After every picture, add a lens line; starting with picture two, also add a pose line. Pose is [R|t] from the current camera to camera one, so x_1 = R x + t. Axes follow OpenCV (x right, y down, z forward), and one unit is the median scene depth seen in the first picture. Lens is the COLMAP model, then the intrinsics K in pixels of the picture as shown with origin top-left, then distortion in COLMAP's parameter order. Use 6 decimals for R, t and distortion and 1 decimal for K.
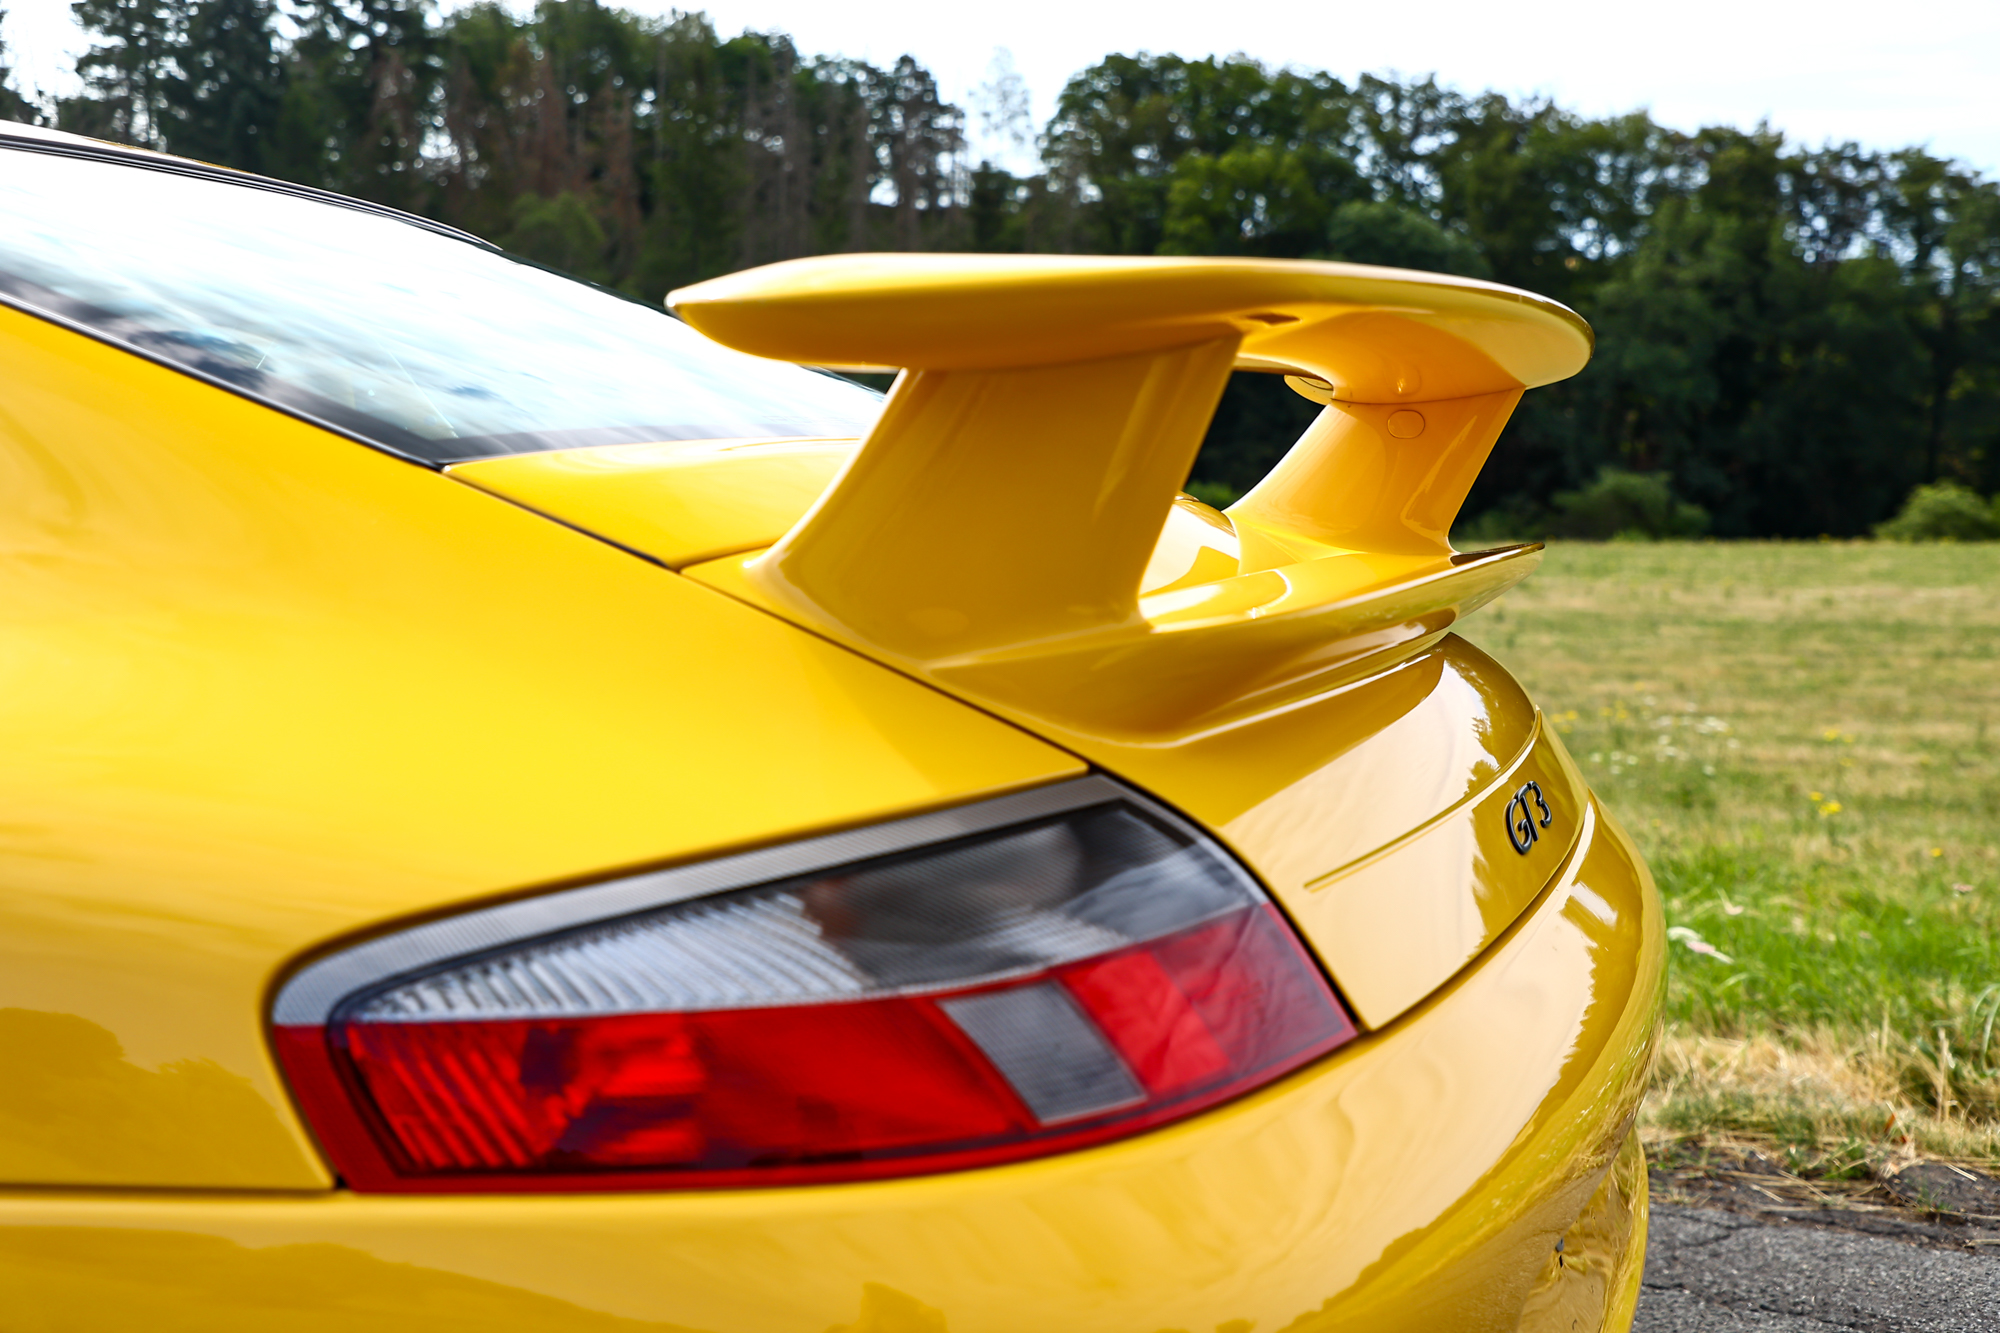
lens RADIAL K [[2058.1, 0, 986.4], [0, 2058.1, 655.5], [0, 0, 1]] dist [0.066005, 0.000000]
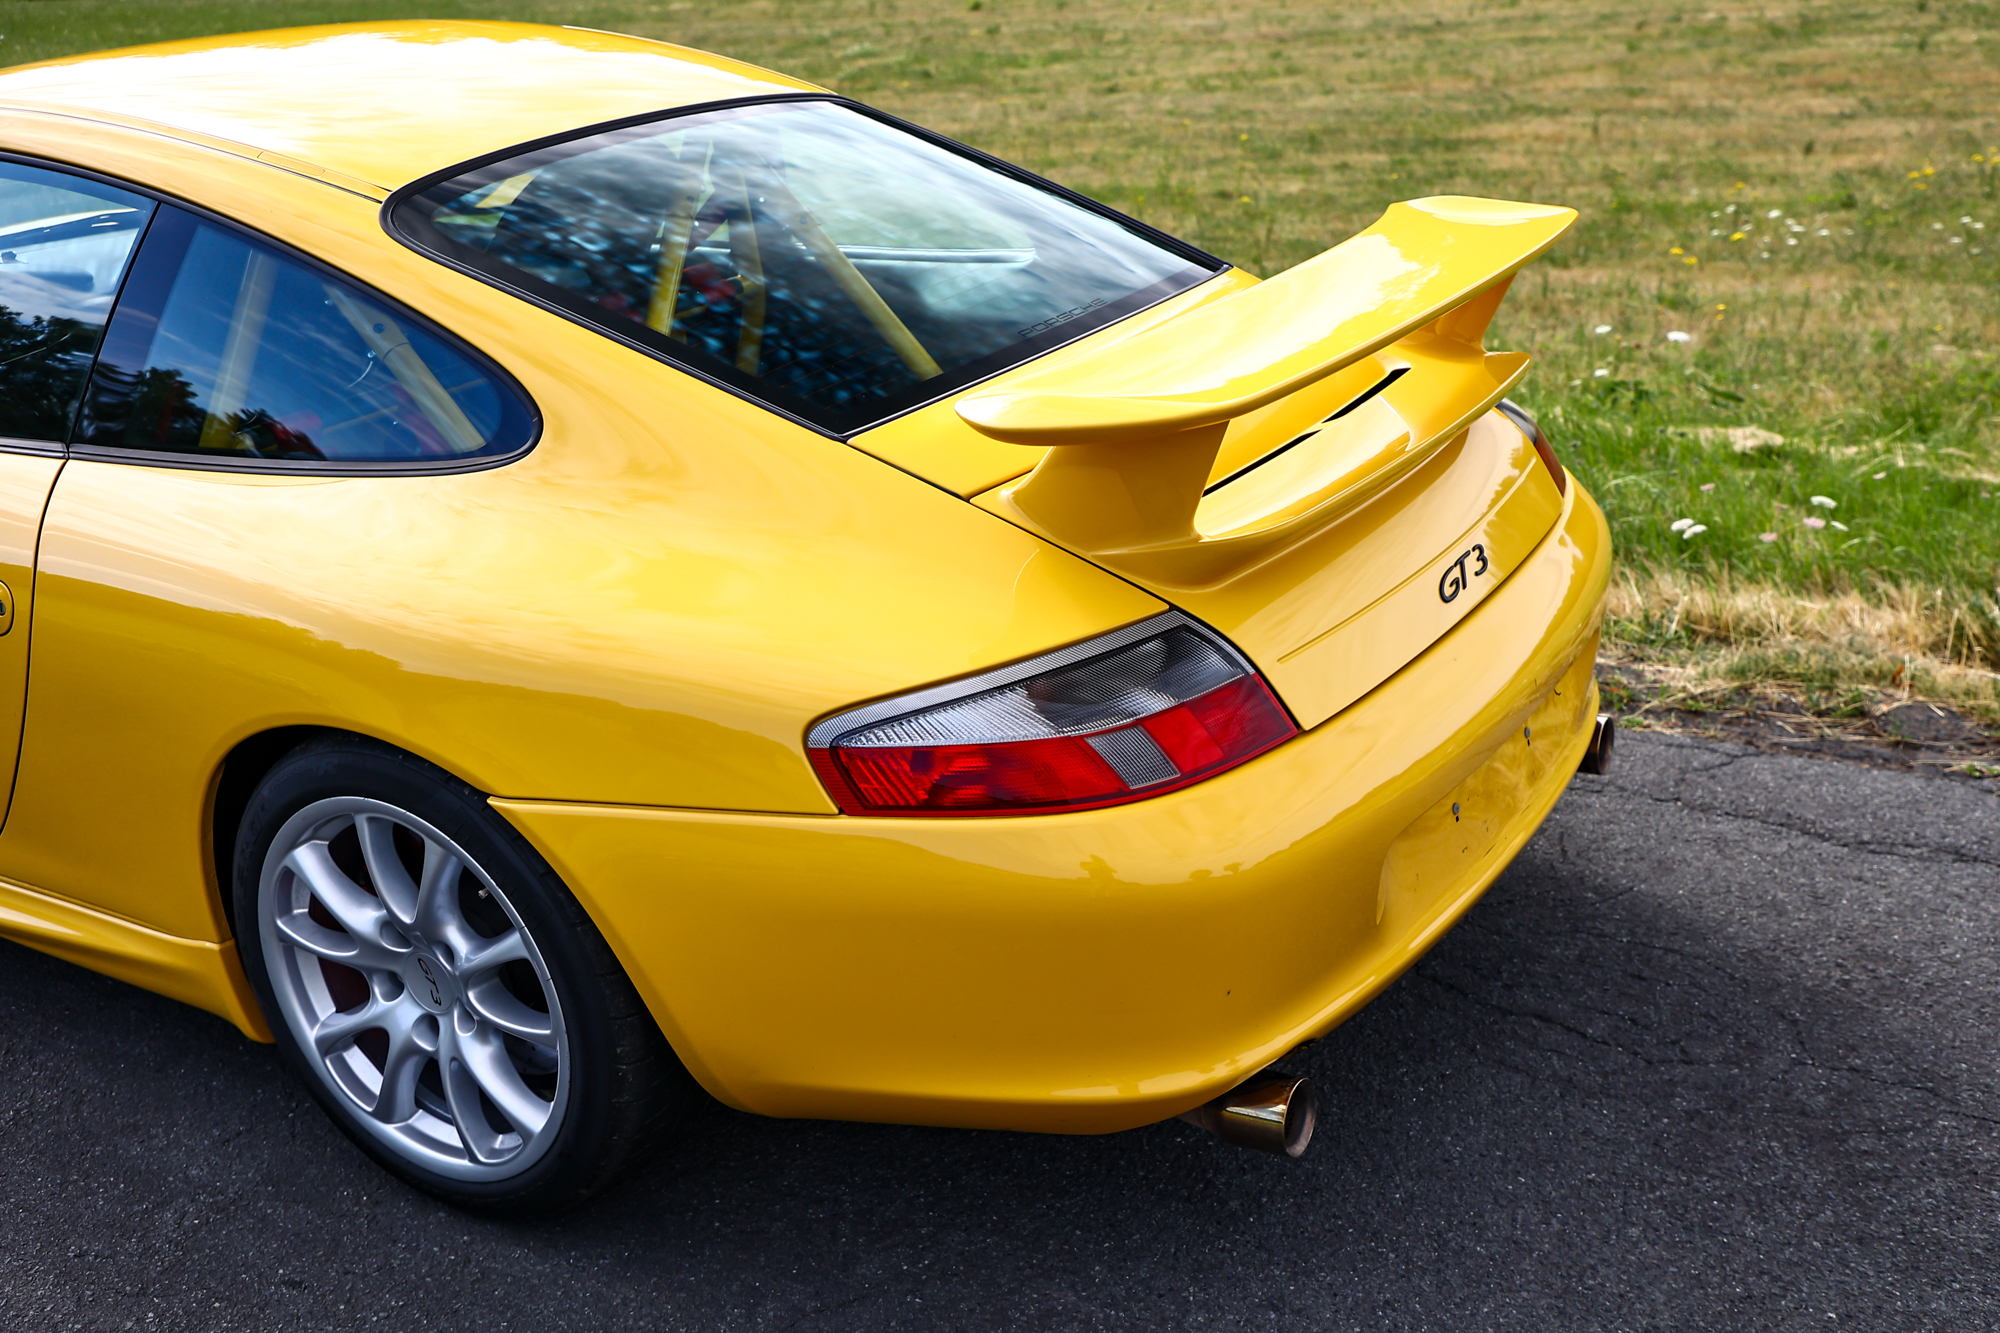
lens RADIAL K [[2058.1, 0, 1006.9], [0, 2058.1, 673.0], [0, 0, 1]] dist [0.066005, 0.000000]
pose [[0.987720, -0.013421, -0.155659, 0.083329], [0.053640, 0.964874, 0.257178, -0.167115], [0.146740, -0.262369, 0.953745, -0.398678]]
